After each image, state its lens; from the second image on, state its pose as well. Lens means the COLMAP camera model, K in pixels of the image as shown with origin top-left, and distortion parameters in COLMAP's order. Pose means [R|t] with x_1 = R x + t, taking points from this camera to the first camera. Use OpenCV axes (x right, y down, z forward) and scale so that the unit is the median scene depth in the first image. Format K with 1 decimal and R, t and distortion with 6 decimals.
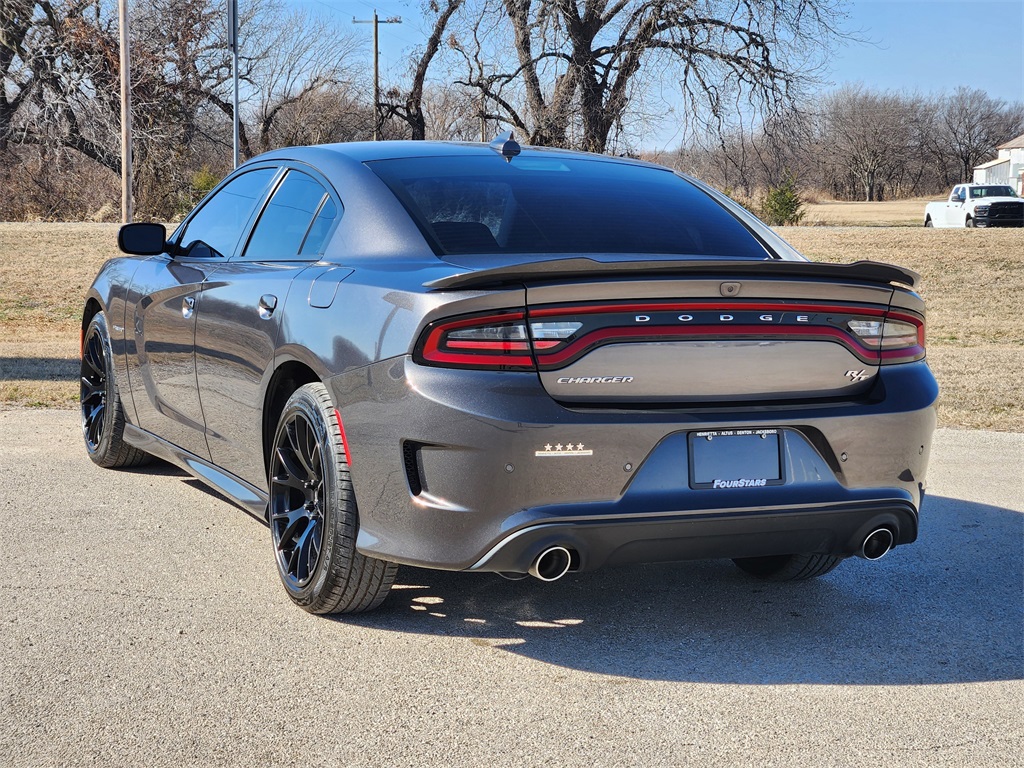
lens RADIAL K [[1898.2, 0, 511.9], [0, 1898.2, 375.1], [0, 0, 1]] dist [0.036979, 0.000000]
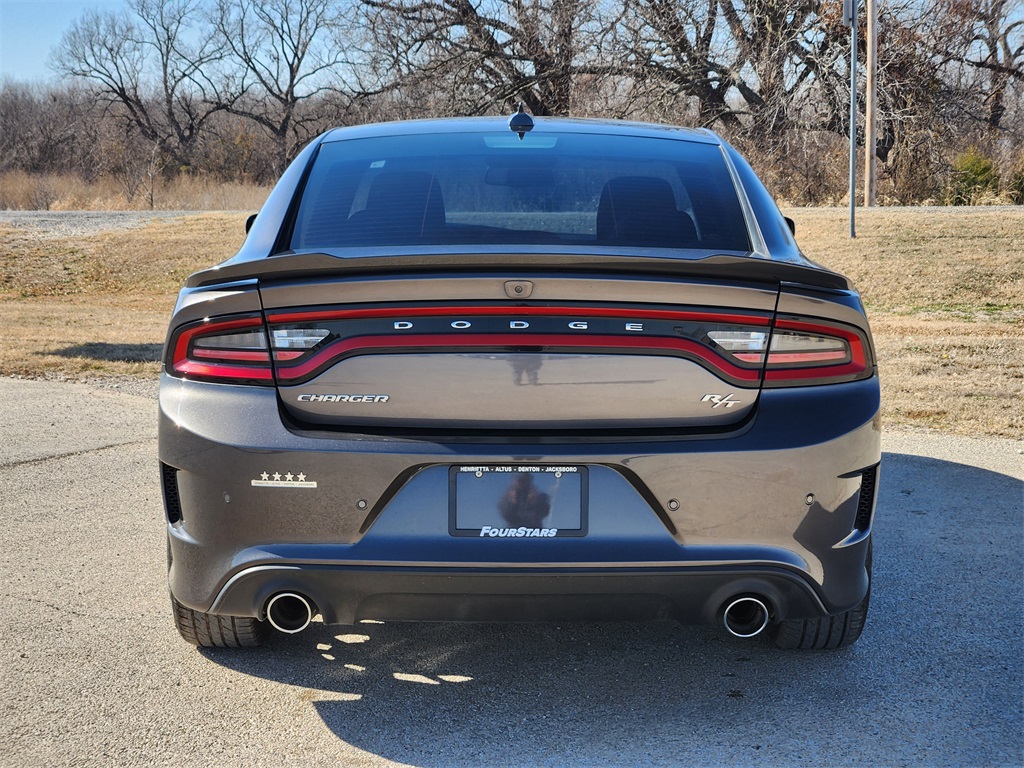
lens RADIAL K [[1898.2, 0, 514.9], [0, 1898.2, 432.0], [0, 0, 1]] dist [0.036979, 0.000000]
pose [[0.910576, 0.037119, -0.411671, 0.435910], [-0.021306, 0.998851, 0.042936, -0.019124], [0.412792, -0.030326, 0.910320, 0.260377]]
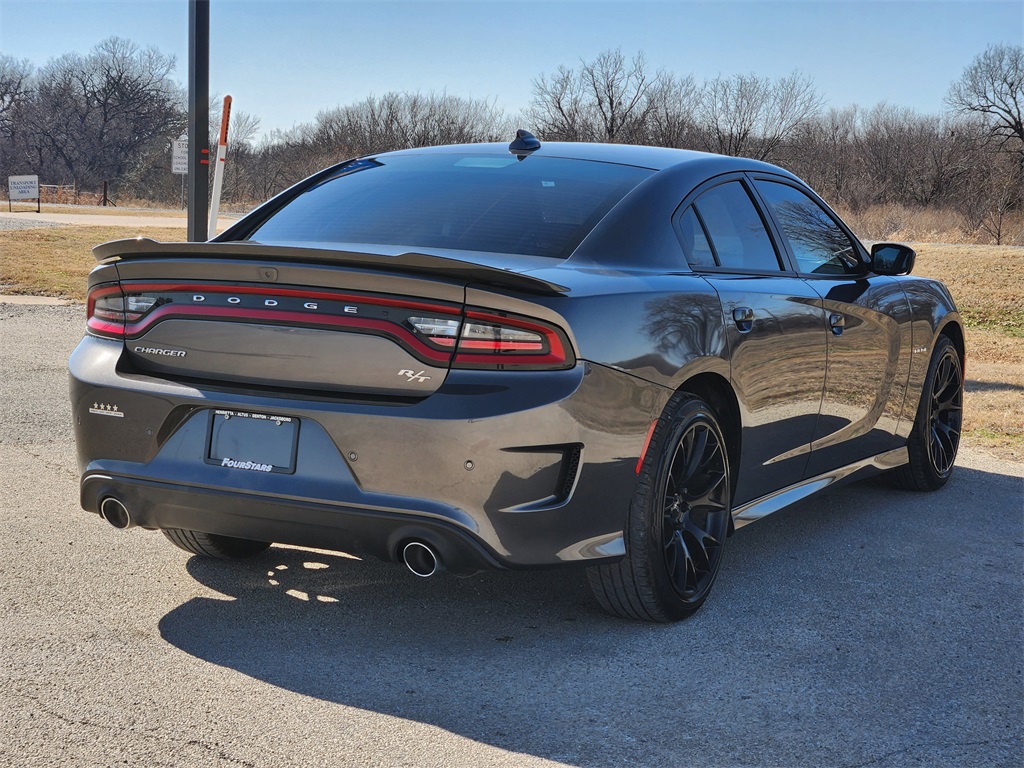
lens RADIAL K [[1898.2, 0, 478.7], [0, 1898.2, 407.6], [0, 0, 1]] dist [0.036979, 0.000000]
pose [[0.615381, 0.091582, -0.782892, 0.956372], [-0.095593, 0.994567, 0.041204, -0.026295], [0.782412, 0.049483, 0.620792, 0.454677]]
